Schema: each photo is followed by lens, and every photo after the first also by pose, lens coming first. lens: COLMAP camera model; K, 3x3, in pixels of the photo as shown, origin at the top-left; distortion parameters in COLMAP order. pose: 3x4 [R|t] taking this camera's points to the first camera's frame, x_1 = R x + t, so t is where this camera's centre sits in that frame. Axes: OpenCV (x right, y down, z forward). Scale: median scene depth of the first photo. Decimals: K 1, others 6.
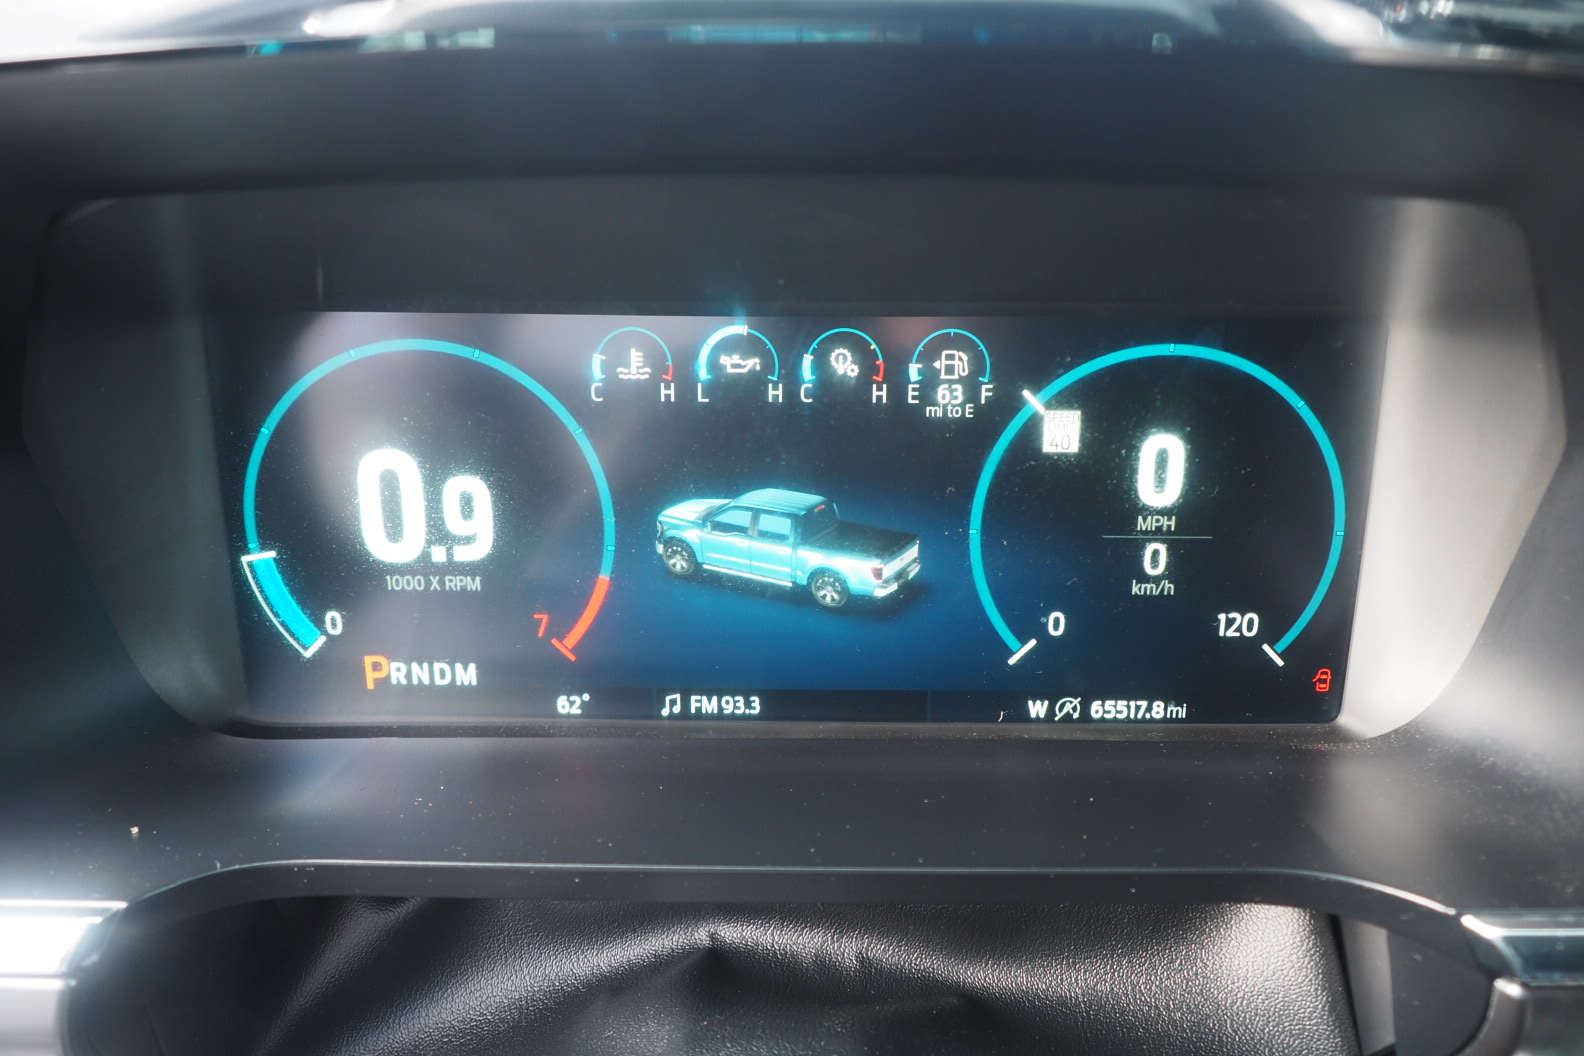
lens RADIAL K [[1118.4, 0, 831.9], [0, 1118.4, 533.7], [0, 0, 1]] dist [-0.031267, 0.010025]
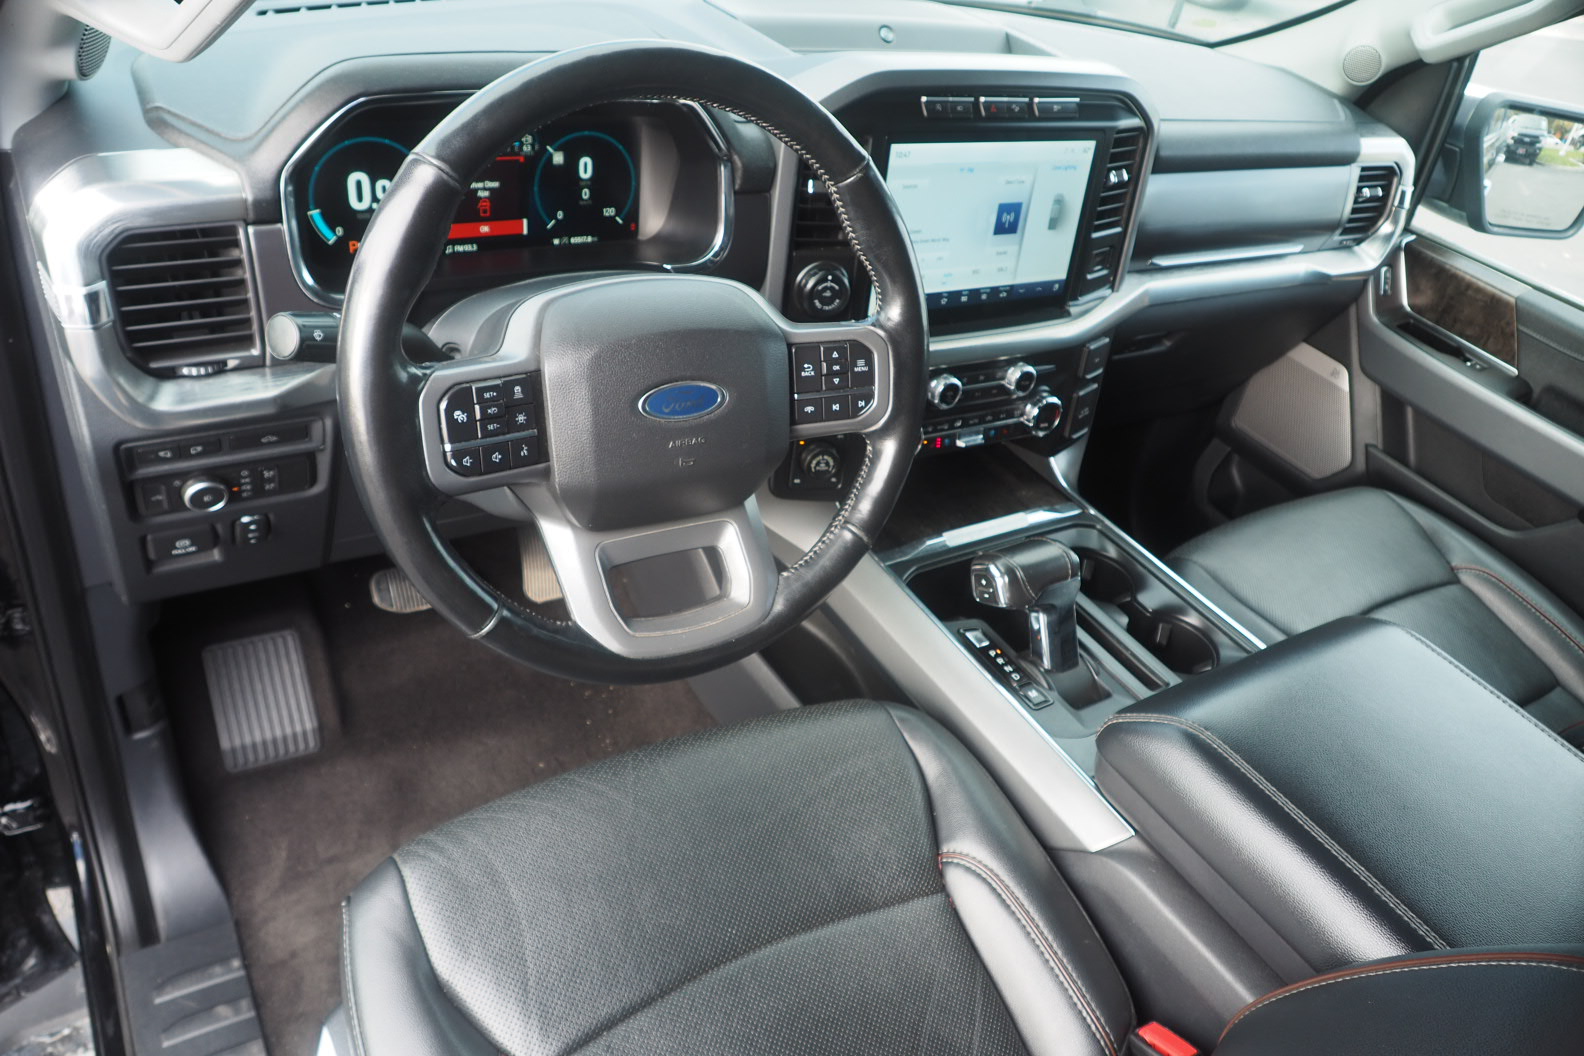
lens RADIAL K [[1079.0, 0, 792.0], [0, 1079.0, 528.0], [0, 0, 1]] dist [-0.023924, 0.007597]
pose [[0.840487, -0.212416, 0.498458, -1.089369], [0.037073, 0.940340, 0.338211, -0.110570], [-0.540562, -0.265783, 0.798218, -2.363089]]
